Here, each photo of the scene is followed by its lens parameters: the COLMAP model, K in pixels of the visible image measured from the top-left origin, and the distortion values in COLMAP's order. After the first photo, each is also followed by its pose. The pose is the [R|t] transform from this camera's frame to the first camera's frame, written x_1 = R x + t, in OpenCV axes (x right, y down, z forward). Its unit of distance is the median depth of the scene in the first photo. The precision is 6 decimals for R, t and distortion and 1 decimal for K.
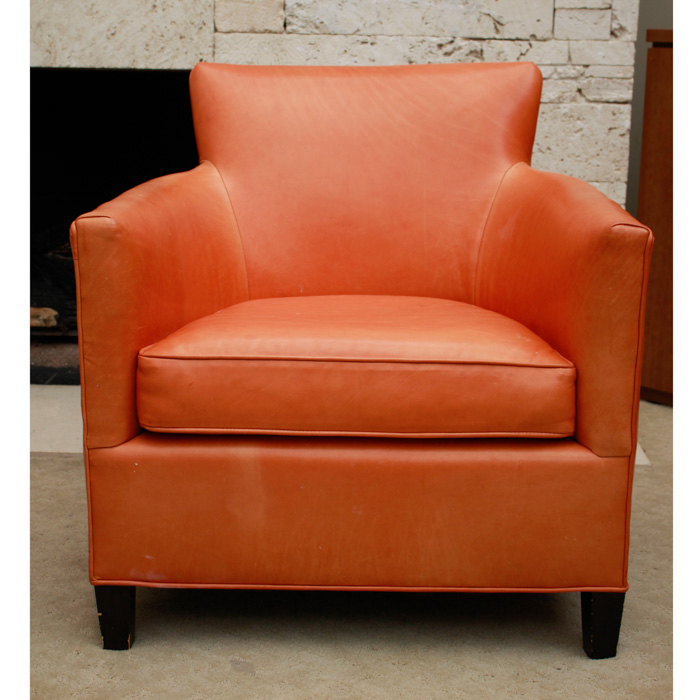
lens RADIAL K [[1303.6, 0, 365.5], [0, 1303.6, 306.3], [0, 0, 1]] dist [-0.073746, 0.080623]
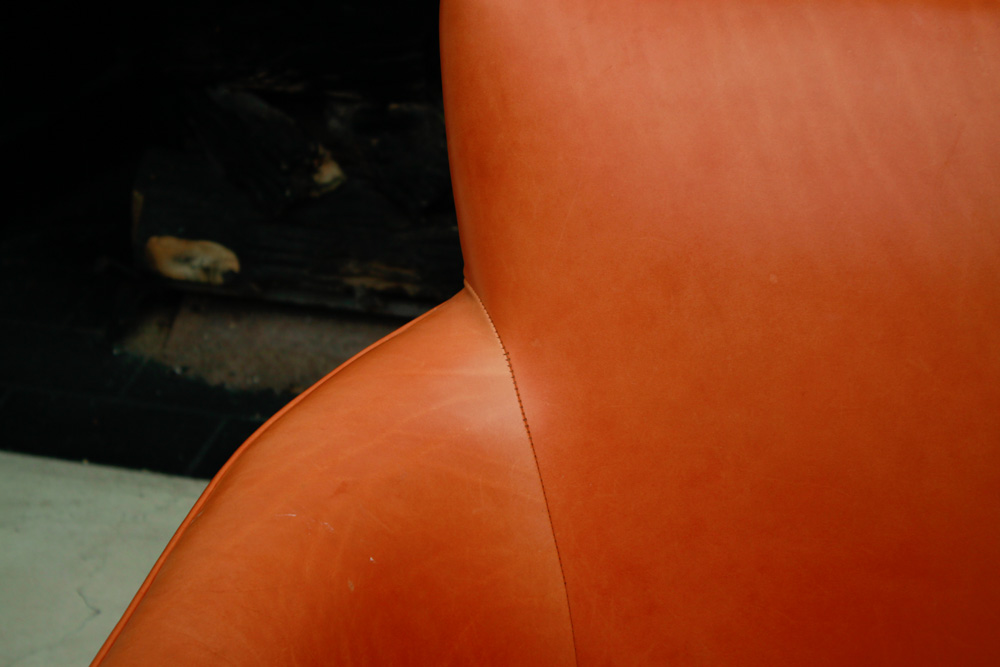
lens RADIAL K [[2383.0, 0, 500.0], [0, 2383.0, 333.5], [0, 0, 1]] dist [0.032687, 0.528759]
pose [[0.969397, 0.095167, -0.226302, 0.013888], [-0.019229, 0.948409, 0.316465, -0.287986], [0.244744, -0.302429, 0.921215, 0.473605]]
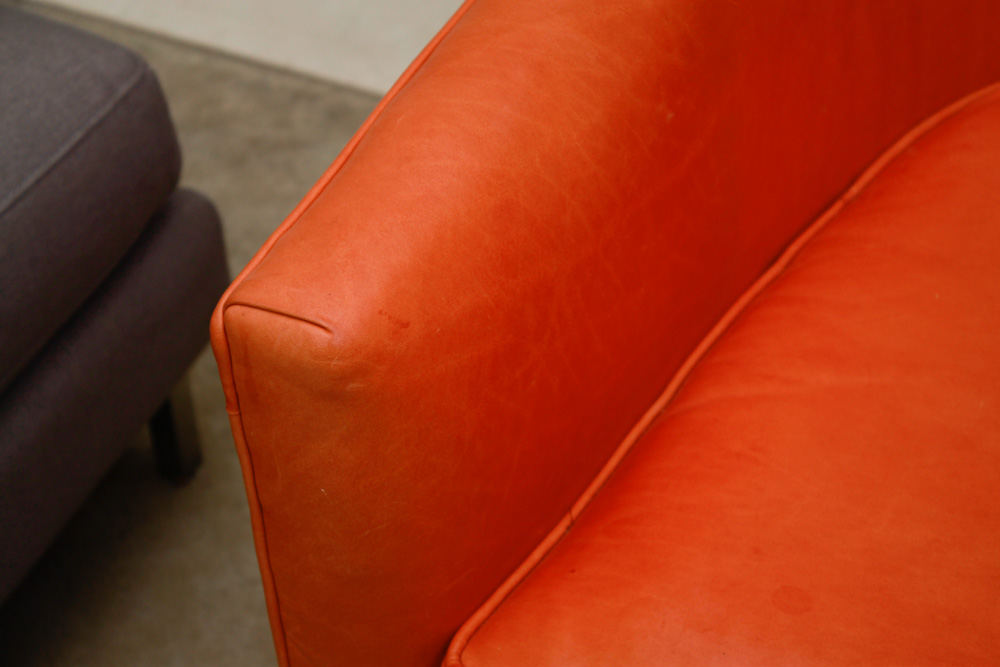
lens RADIAL K [[2383.0, 0, 500.0], [0, 2383.0, 333.5], [0, 0, 1]] dist [0.032687, 0.528759]
pose [[0.903052, 0.247082, -0.351352, 0.016814], [-0.022702, 0.844300, 0.535390, -0.256816], [0.428931, -0.475509, 0.768055, 0.449762]]
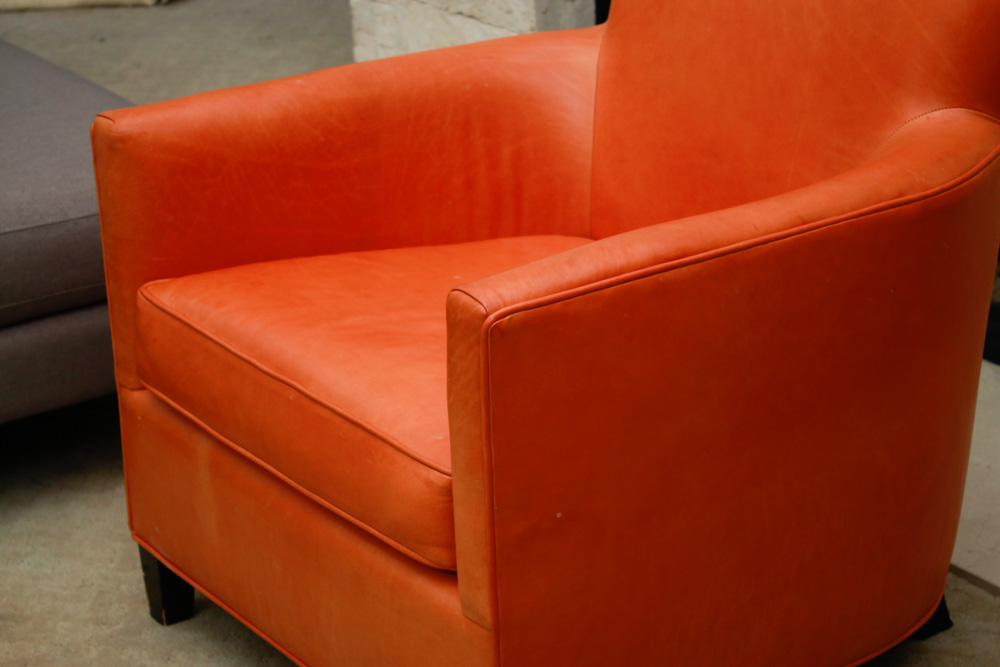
lens RADIAL K [[2202.7, 0, 474.9], [0, 2202.7, 334.5], [0, 0, 1]] dist [0.041315, -0.005757]
pose [[0.590074, 0.270505, -0.760684, 0.758162], [-0.124348, 0.961407, 0.245425, -0.227093], [0.797715, -0.050230, 0.600938, 0.248452]]
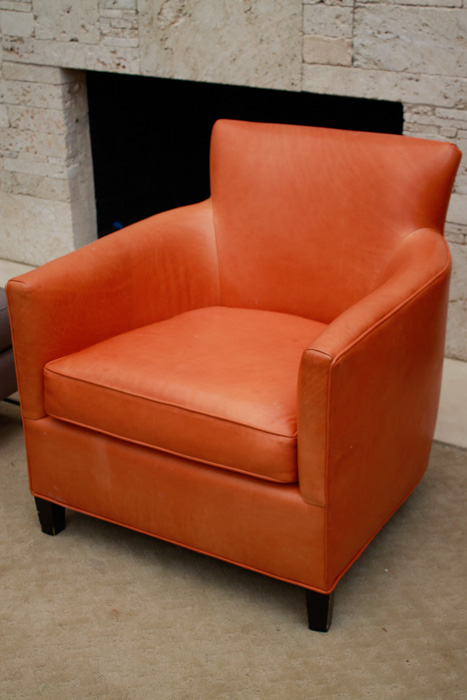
lens RADIAL K [[1069.6, 0, 233.5], [0, 1069.6, 350.0], [0, 0, 1]] dist [-0.027136, -0.004557]
pose [[0.863849, 0.182819, -0.469407, 0.464975], [-0.071587, 0.966917, 0.244842, -0.236026], [0.498639, -0.177903, 0.848357, 0.019934]]
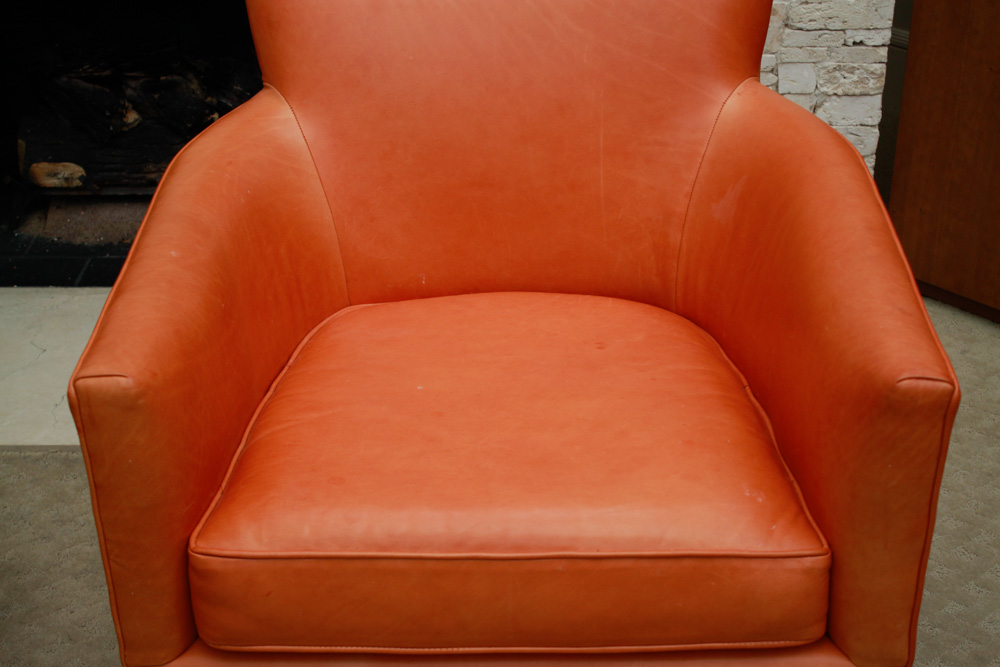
lens RADIAL K [[1638.3, 0, 498.0], [0, 1638.3, 346.0], [0, 0, 1]] dist [-0.021708, 0.095543]
pose [[0.999600, -0.024244, -0.014532, 0.001983], [0.027554, 0.950453, 0.309646, -0.244186], [0.006305, -0.309922, 0.950741, 0.164362]]
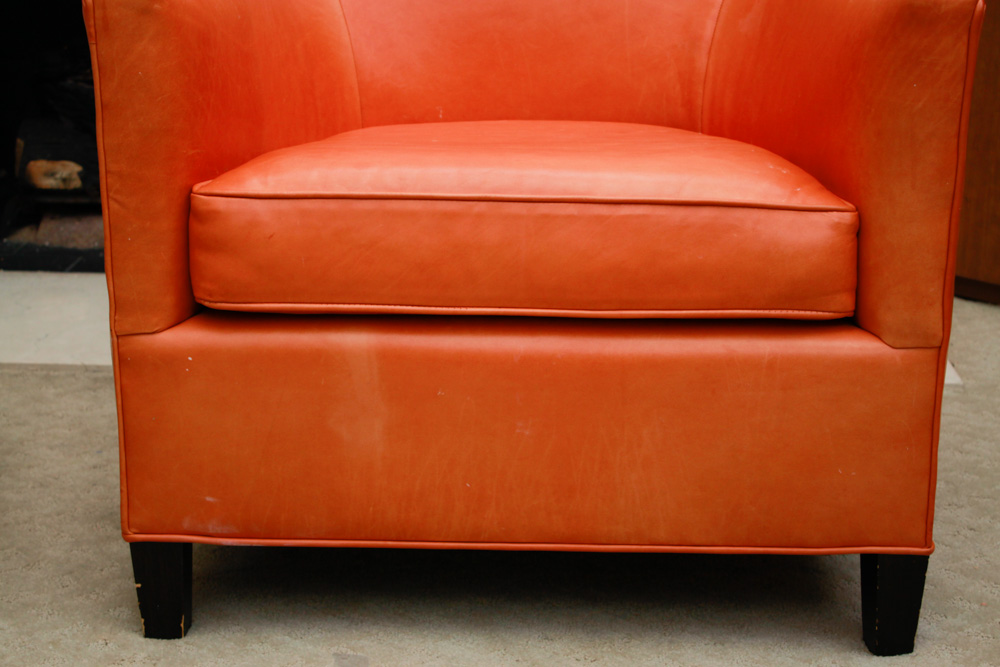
lens RADIAL K [[1853.5, 0, 496.3], [0, 1853.5, 351.3], [0, 0, 1]] dist [0.008281, 0.084742]
pose [[0.999748, 0.001350, -0.022387, 0.000671], [0.000447, 0.996791, 0.080044, 0.031975], [0.022423, -0.080033, 0.996540, 0.046778]]
